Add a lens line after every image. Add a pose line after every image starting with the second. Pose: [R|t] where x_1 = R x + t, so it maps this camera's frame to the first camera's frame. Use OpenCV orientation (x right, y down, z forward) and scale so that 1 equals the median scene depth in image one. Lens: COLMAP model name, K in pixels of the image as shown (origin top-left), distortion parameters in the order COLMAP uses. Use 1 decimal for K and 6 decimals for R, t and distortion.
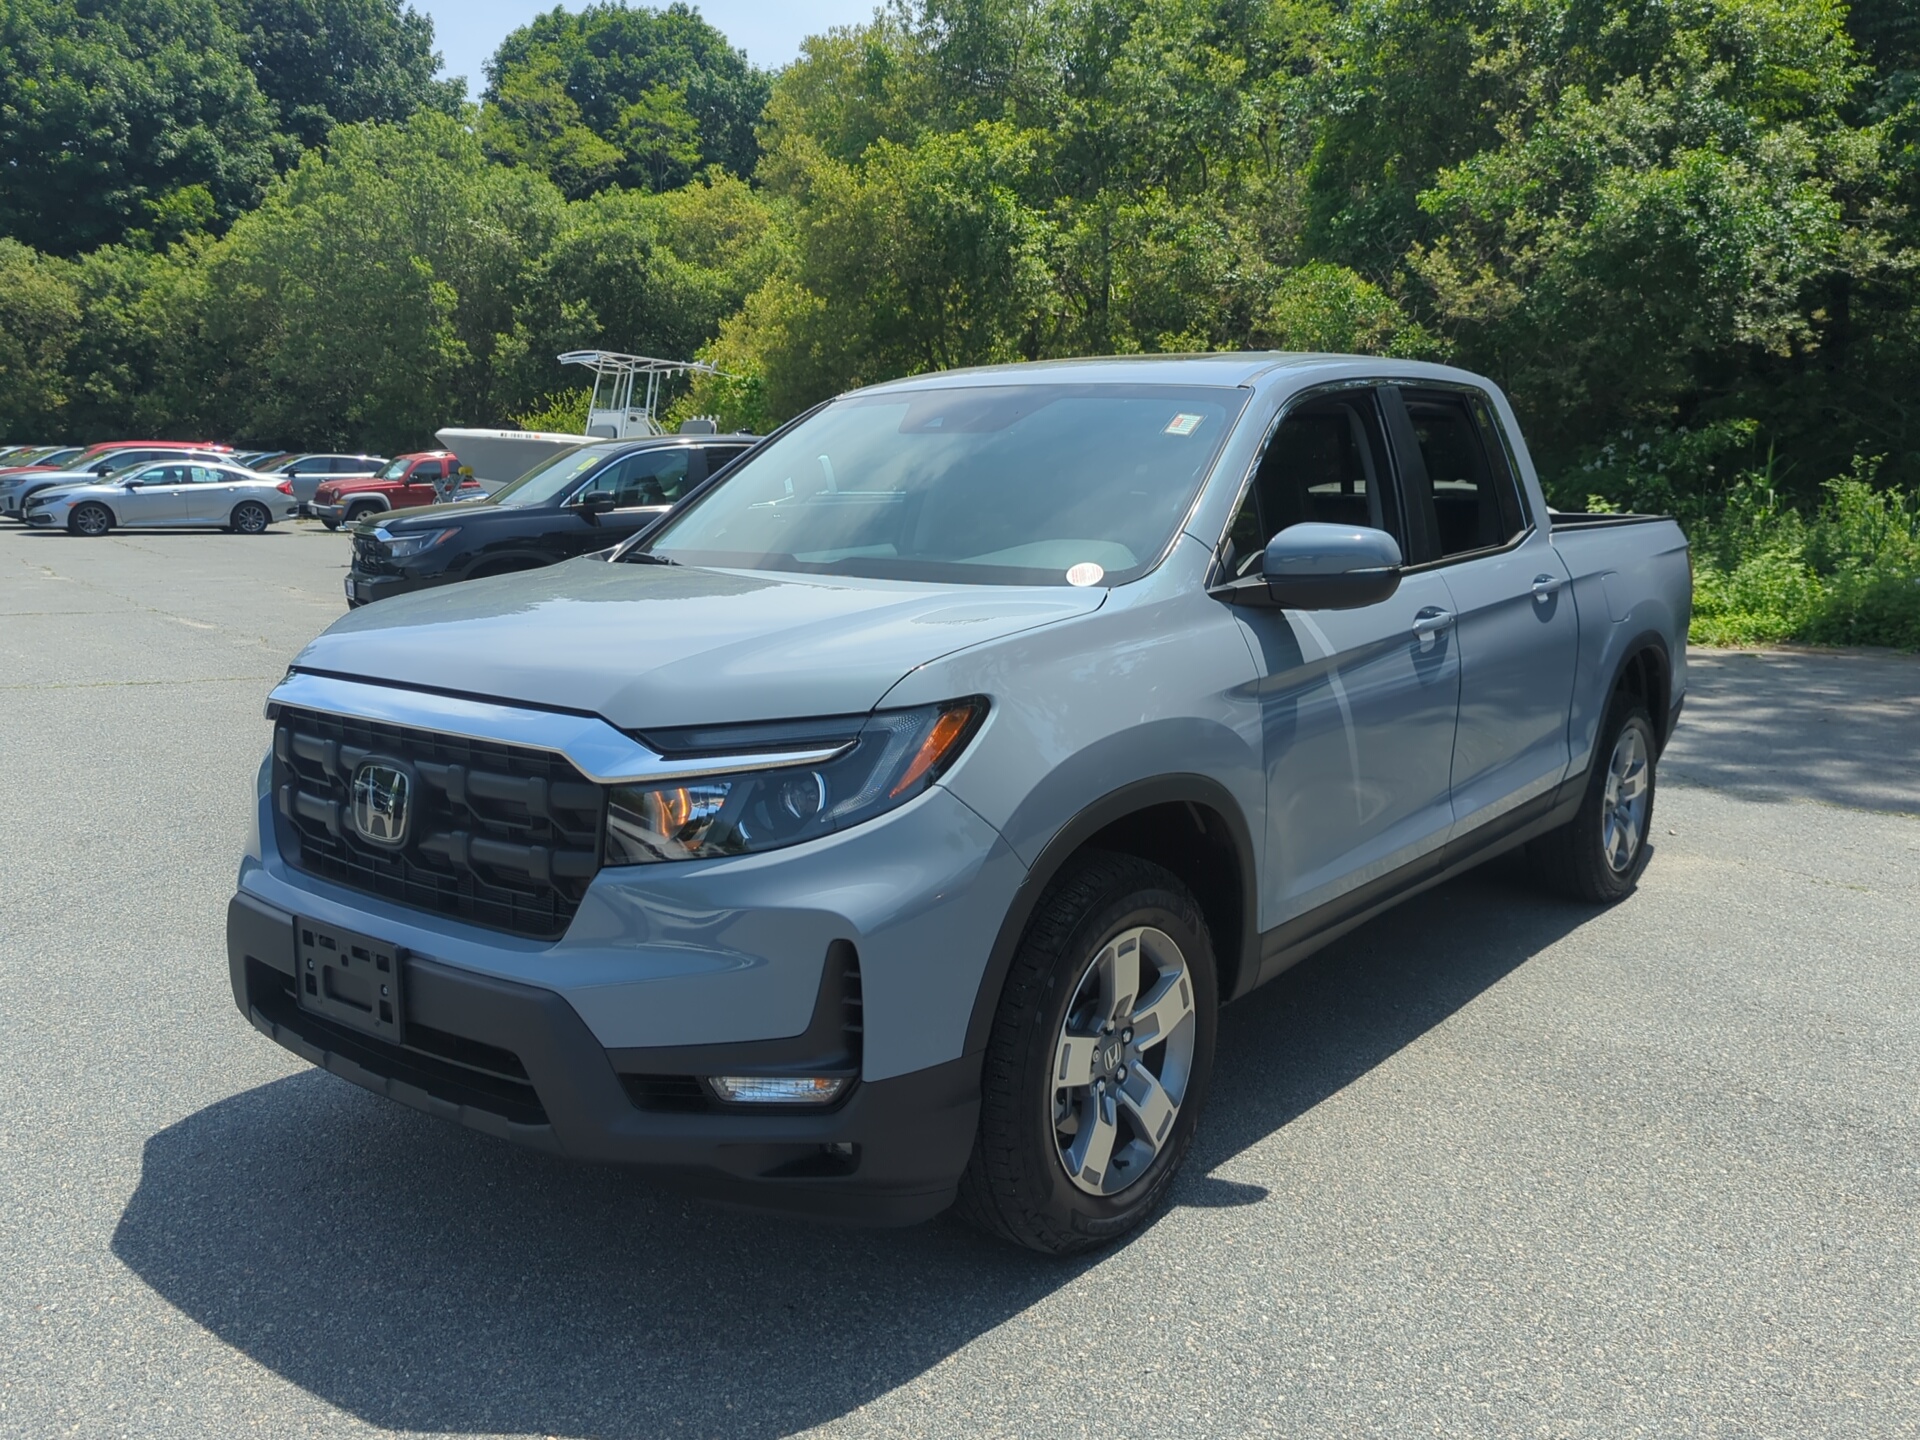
lens RADIAL K [[1555.8, 0, 992.3], [0, 1555.8, 705.8], [0, 0, 1]] dist [0.058941, -0.057019]
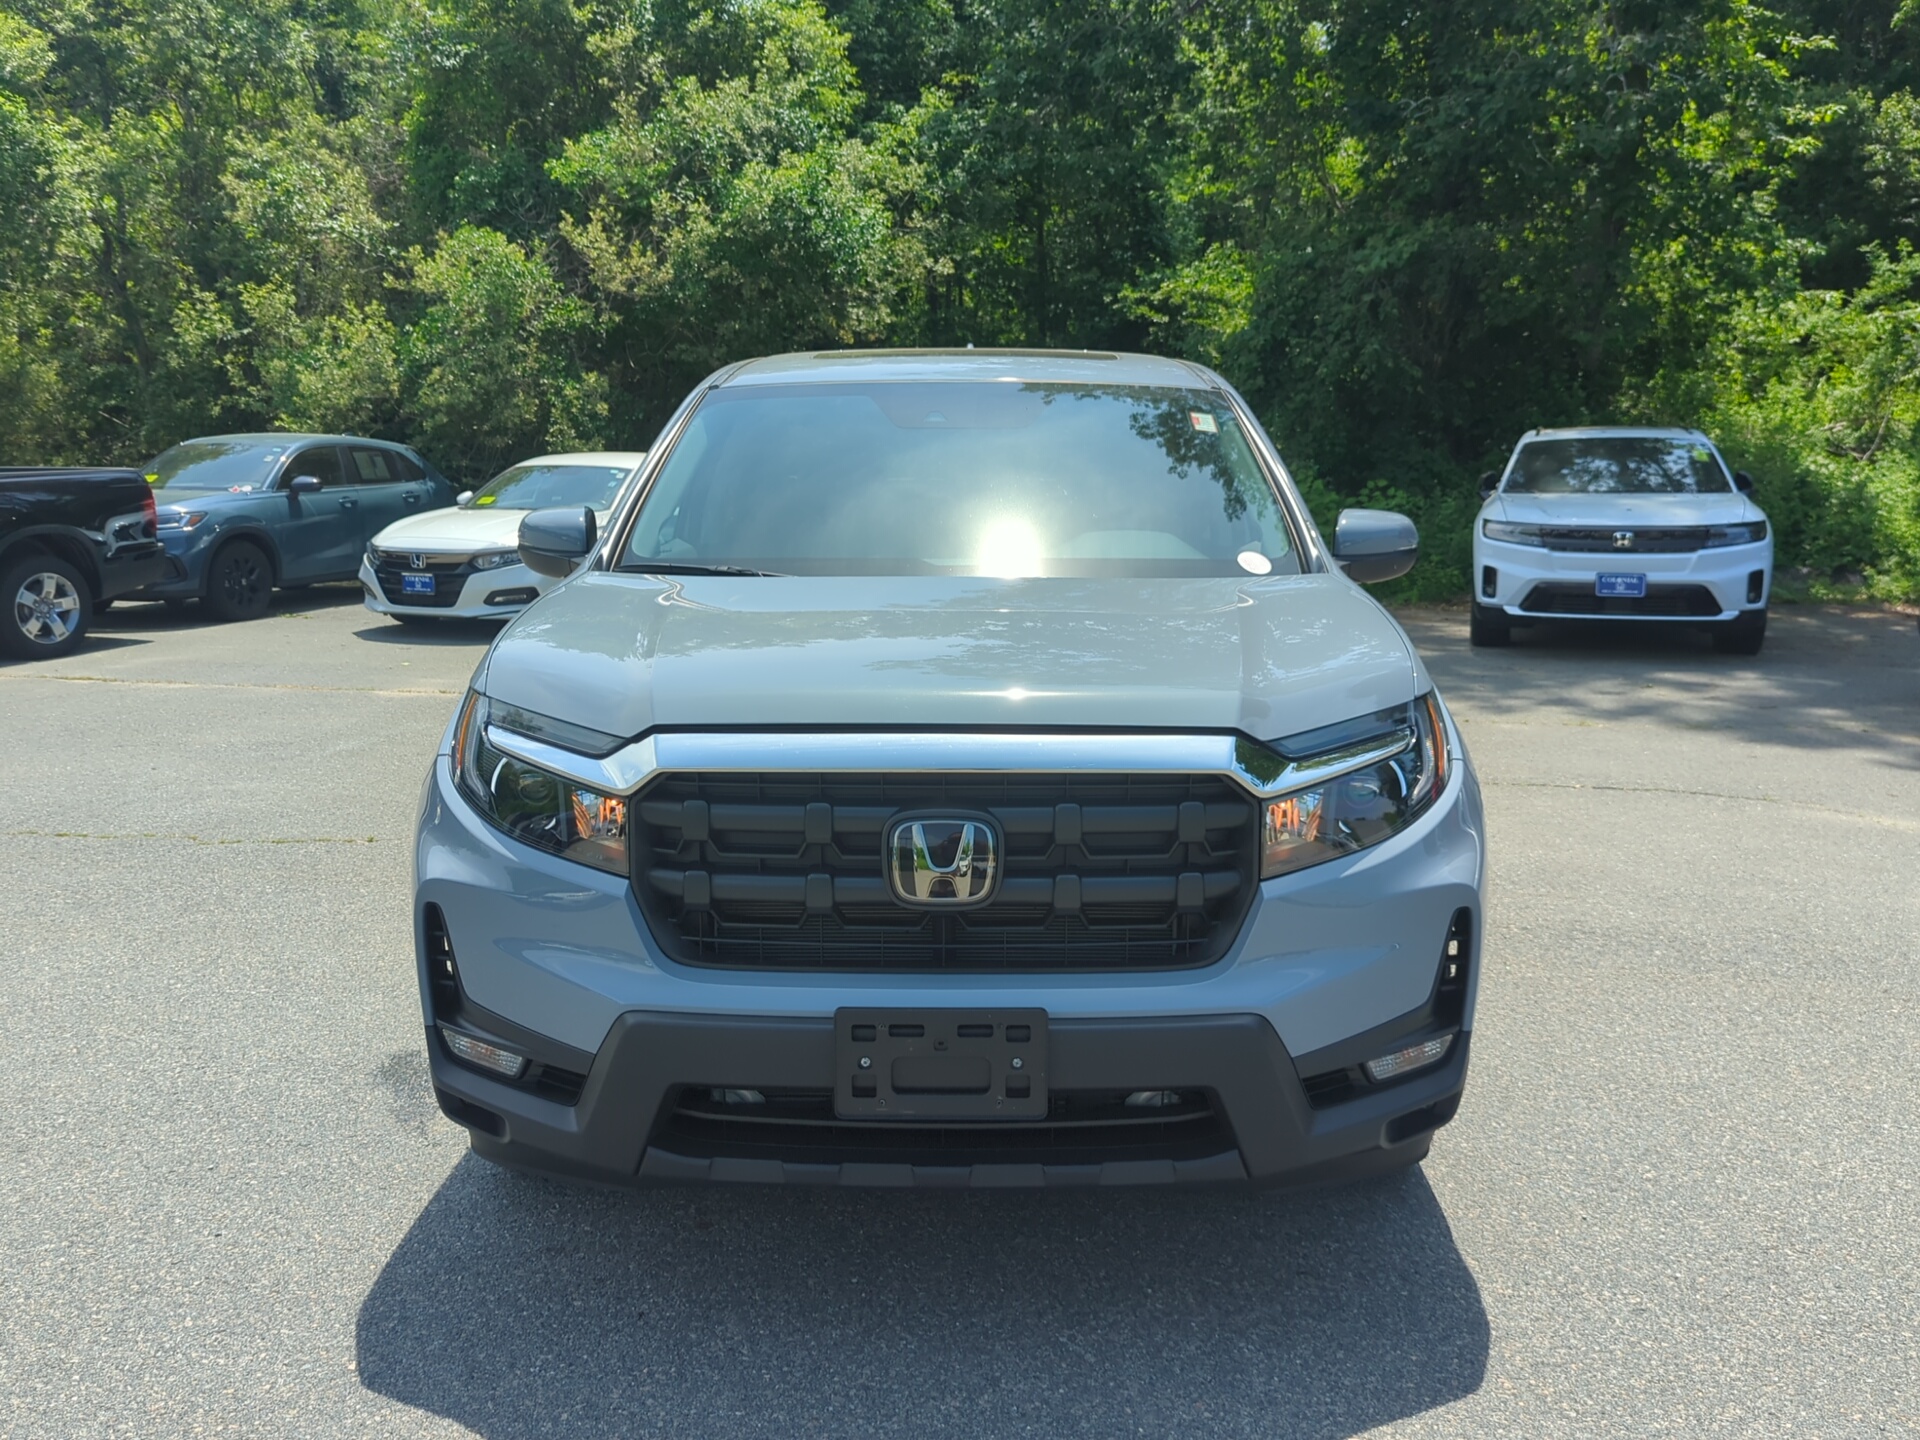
lens RADIAL K [[1555.8, 0, 973.3], [0, 1555.8, 705.8], [0, 0, 1]] dist [0.058941, -0.057019]
pose [[0.792527, -0.102309, 0.601193, -0.159777], [0.088867, 0.994679, 0.052122, -0.012507], [-0.603327, 0.012119, 0.797402, 0.051188]]
